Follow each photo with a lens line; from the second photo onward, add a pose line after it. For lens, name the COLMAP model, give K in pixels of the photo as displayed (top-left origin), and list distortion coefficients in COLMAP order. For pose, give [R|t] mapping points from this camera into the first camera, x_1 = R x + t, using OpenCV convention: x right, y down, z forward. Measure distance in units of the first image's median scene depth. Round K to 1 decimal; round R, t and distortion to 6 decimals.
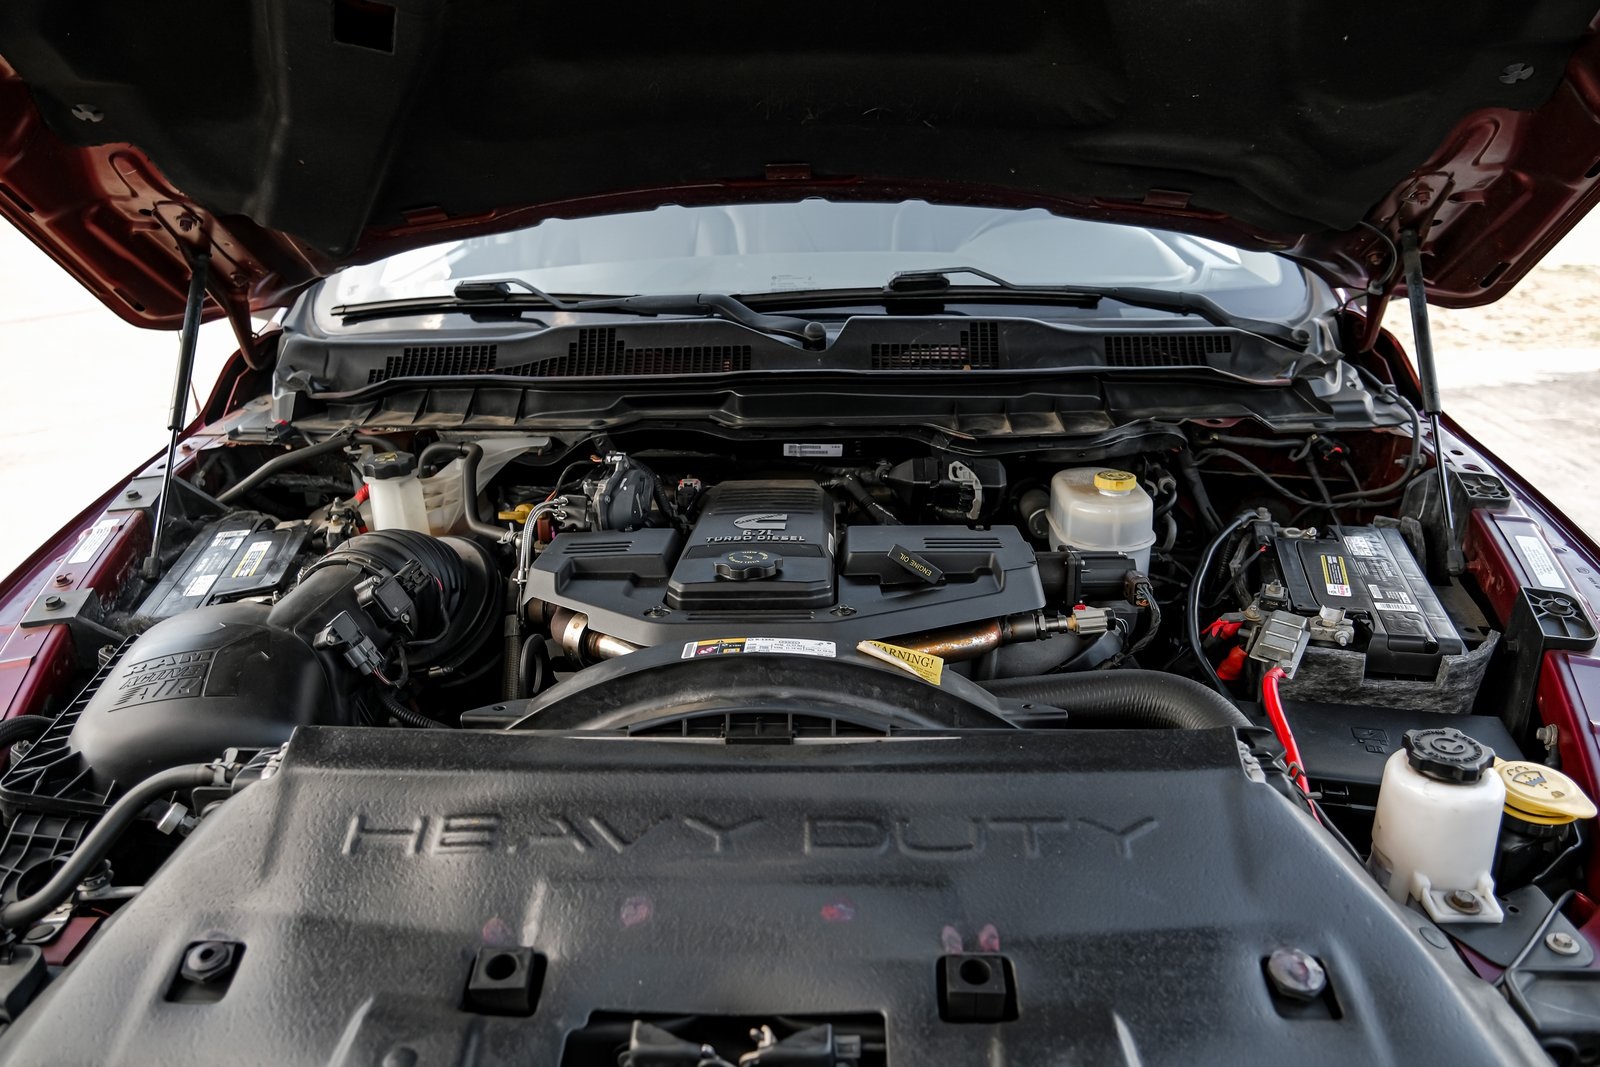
lens RADIAL K [[1109.2, 0, 817.0], [0, 1109.2, 544.4], [0, 0, 1]] dist [-0.029031, 0.013352]
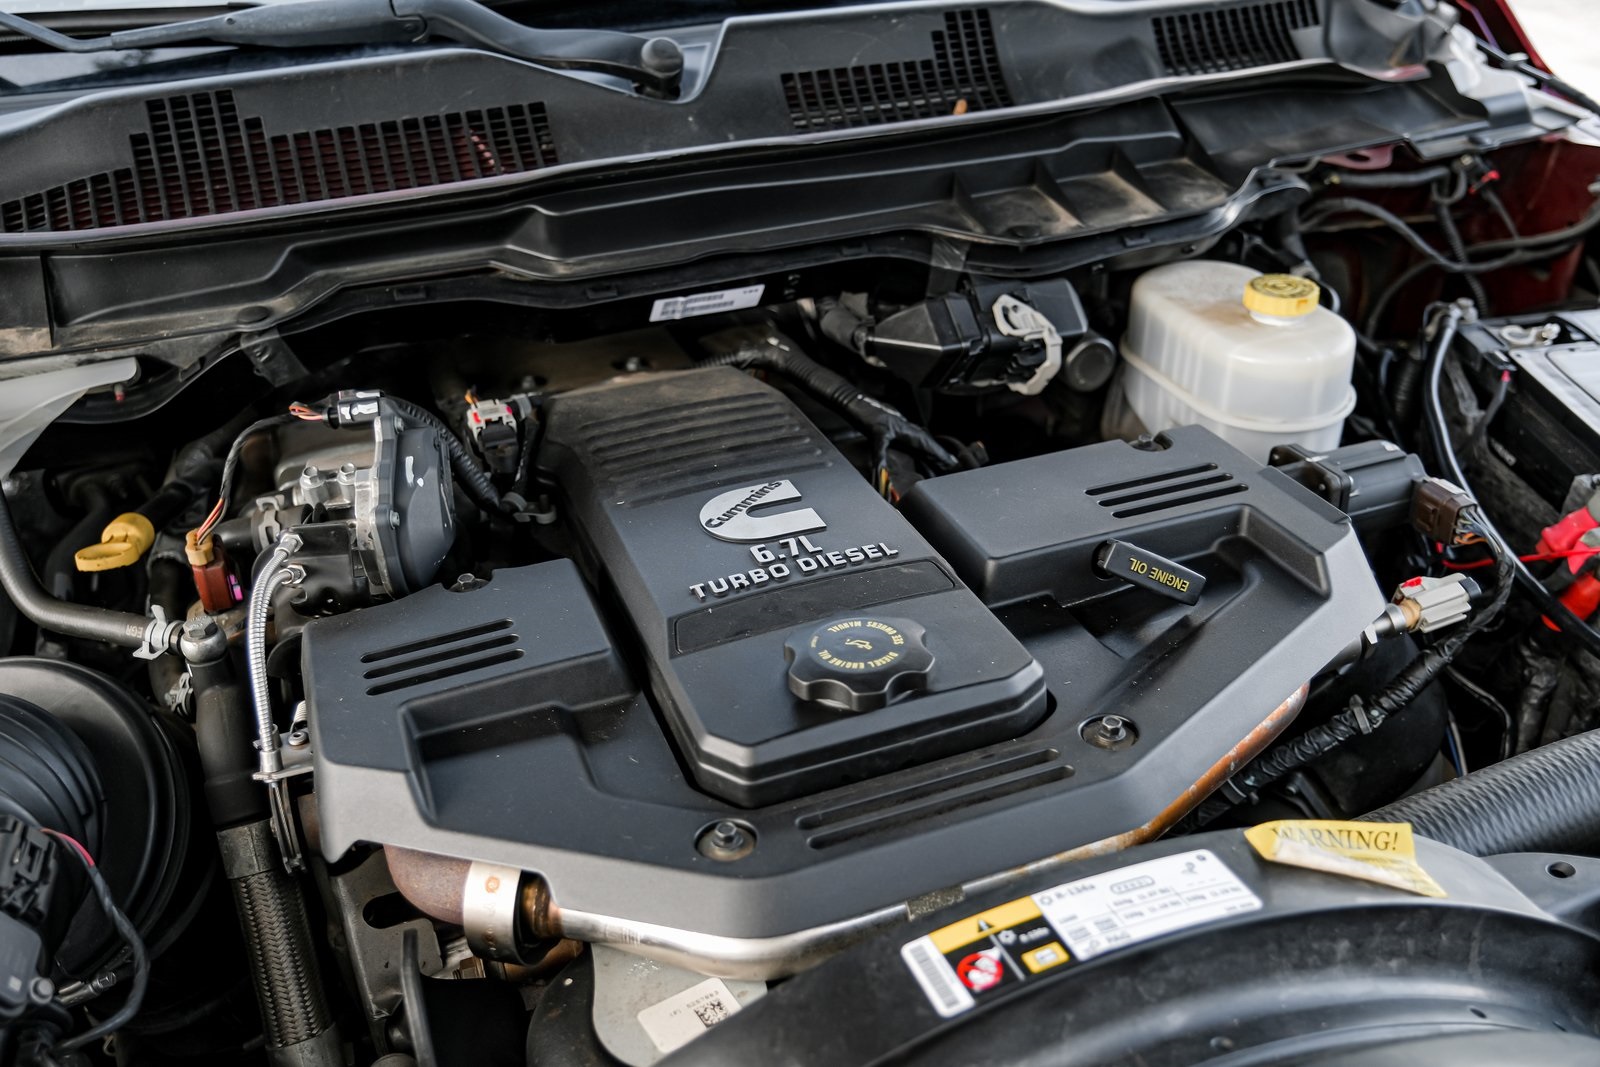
lens RADIAL K [[1418.0, 0, 800.0], [0, 1418.0, 533.5], [0, 0, 1]] dist [-0.006363, -0.003179]
pose [[0.924358, -0.202082, 0.323611, -0.201485], [0.132677, 0.965526, 0.223955, -0.126139], [-0.357713, -0.164079, 0.919304, 0.379311]]
